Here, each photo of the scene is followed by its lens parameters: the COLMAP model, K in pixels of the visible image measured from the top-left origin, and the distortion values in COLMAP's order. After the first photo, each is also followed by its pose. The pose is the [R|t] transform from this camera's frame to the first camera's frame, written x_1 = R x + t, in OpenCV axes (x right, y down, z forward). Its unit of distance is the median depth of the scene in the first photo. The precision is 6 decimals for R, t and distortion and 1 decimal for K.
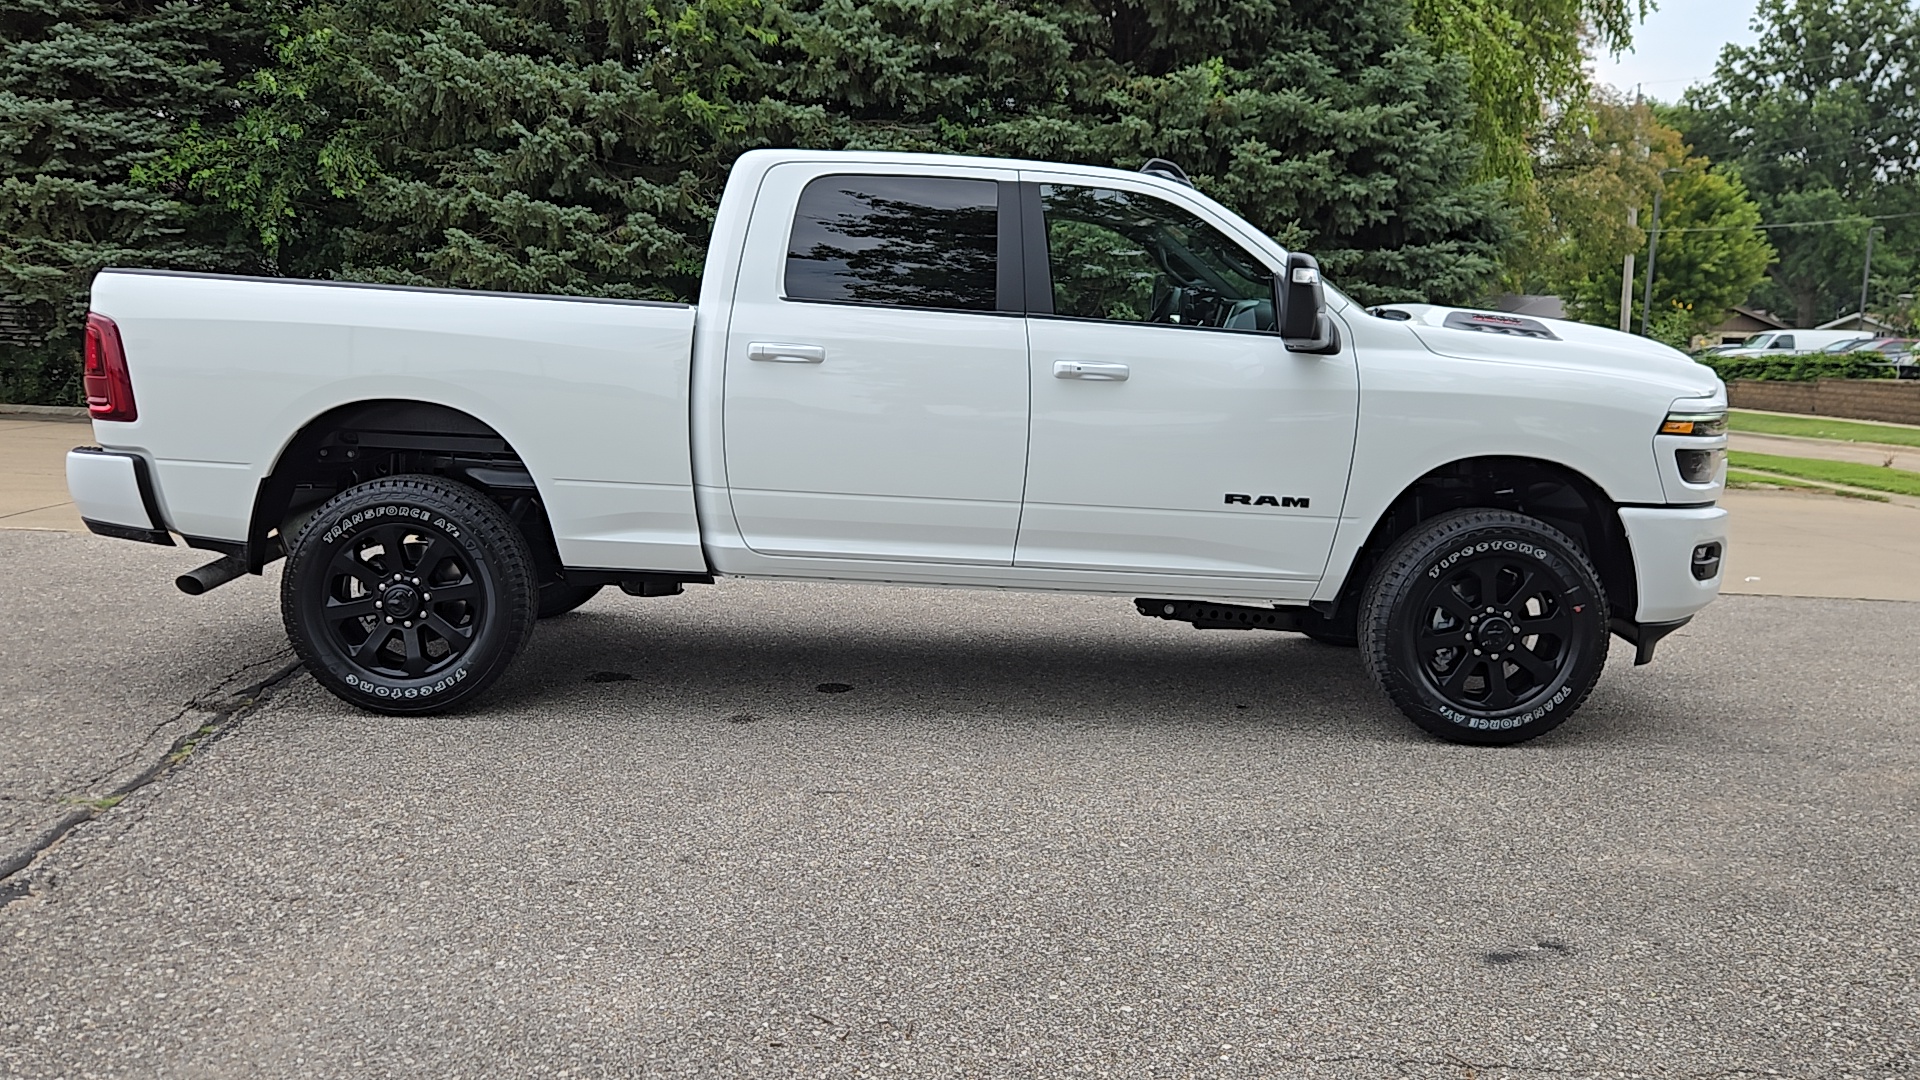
lens RADIAL K [[1597.4, 0, 960.0], [0, 1597.4, 540.0], [0, 0, 1]] dist [0.002328, 0.003203]
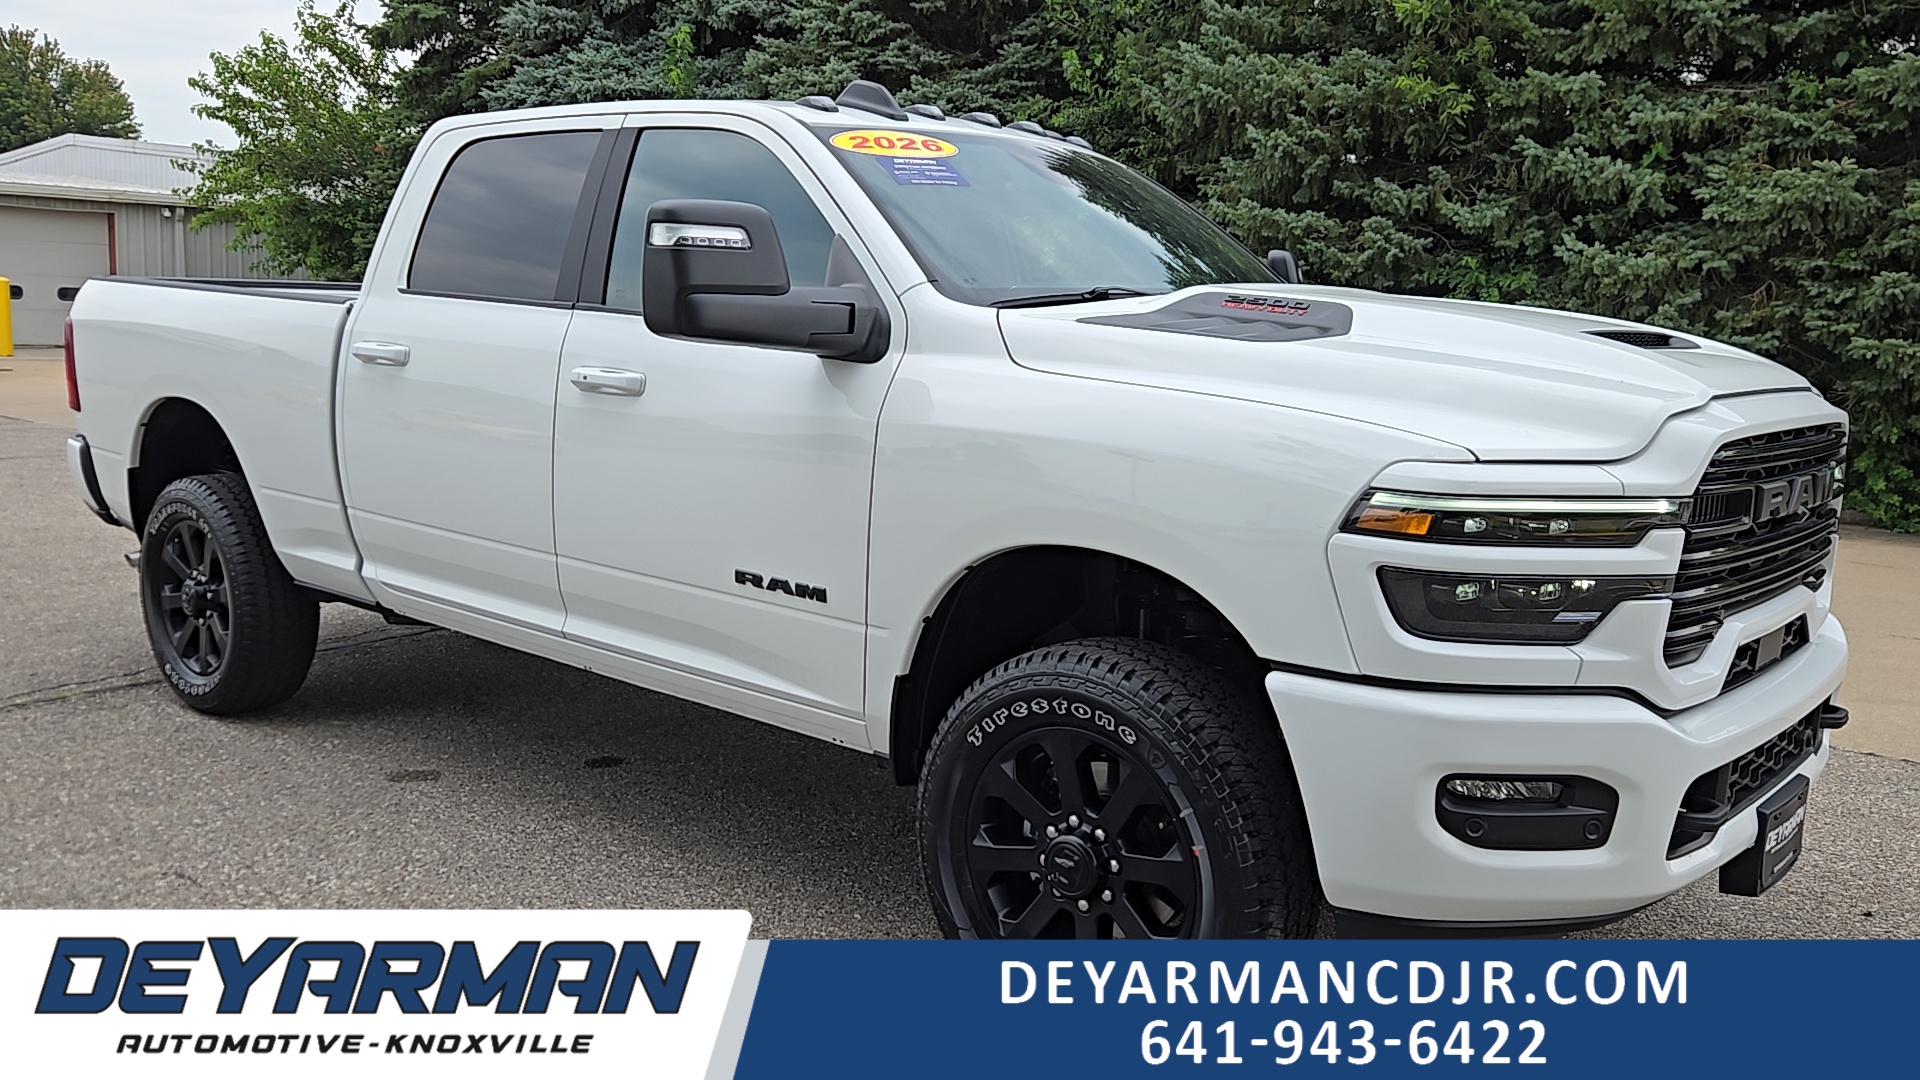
lens RADIAL K [[1597.4, 0, 960.0], [0, 1597.4, 540.0], [0, 0, 1]] dist [0.002328, 0.003203]
pose [[0.744801, 0.081597, -0.662279, 0.672155], [-0.092045, 0.995571, 0.019146, -0.061967], [0.660907, 0.046700, 0.749013, 0.553905]]
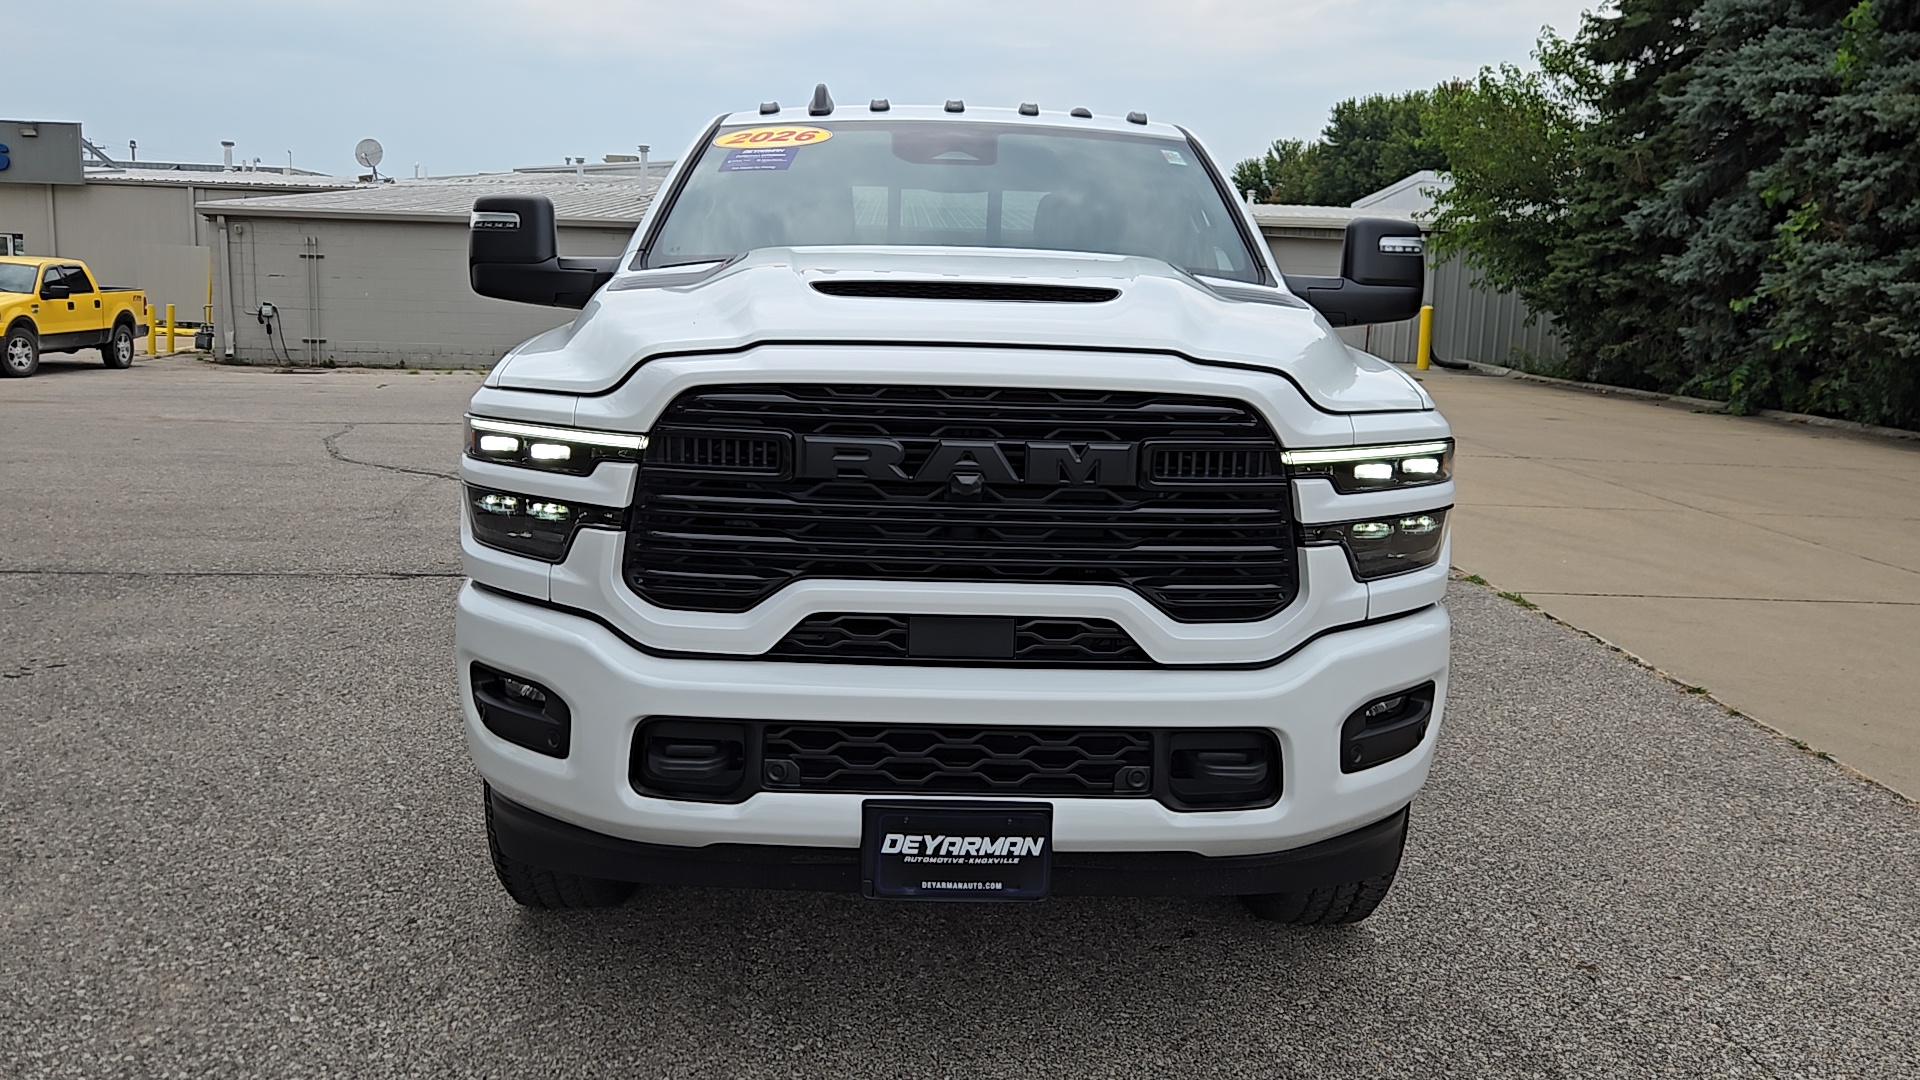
lens RADIAL K [[1597.4, 0, 960.0], [0, 1597.4, 540.0], [0, 0, 1]] dist [0.002328, 0.003203]
pose [[0.000192, 0.118060, -0.993006, 0.982680], [-0.161855, 0.979917, 0.116472, -0.123081], [0.986815, 0.160701, 0.019297, 1.125466]]
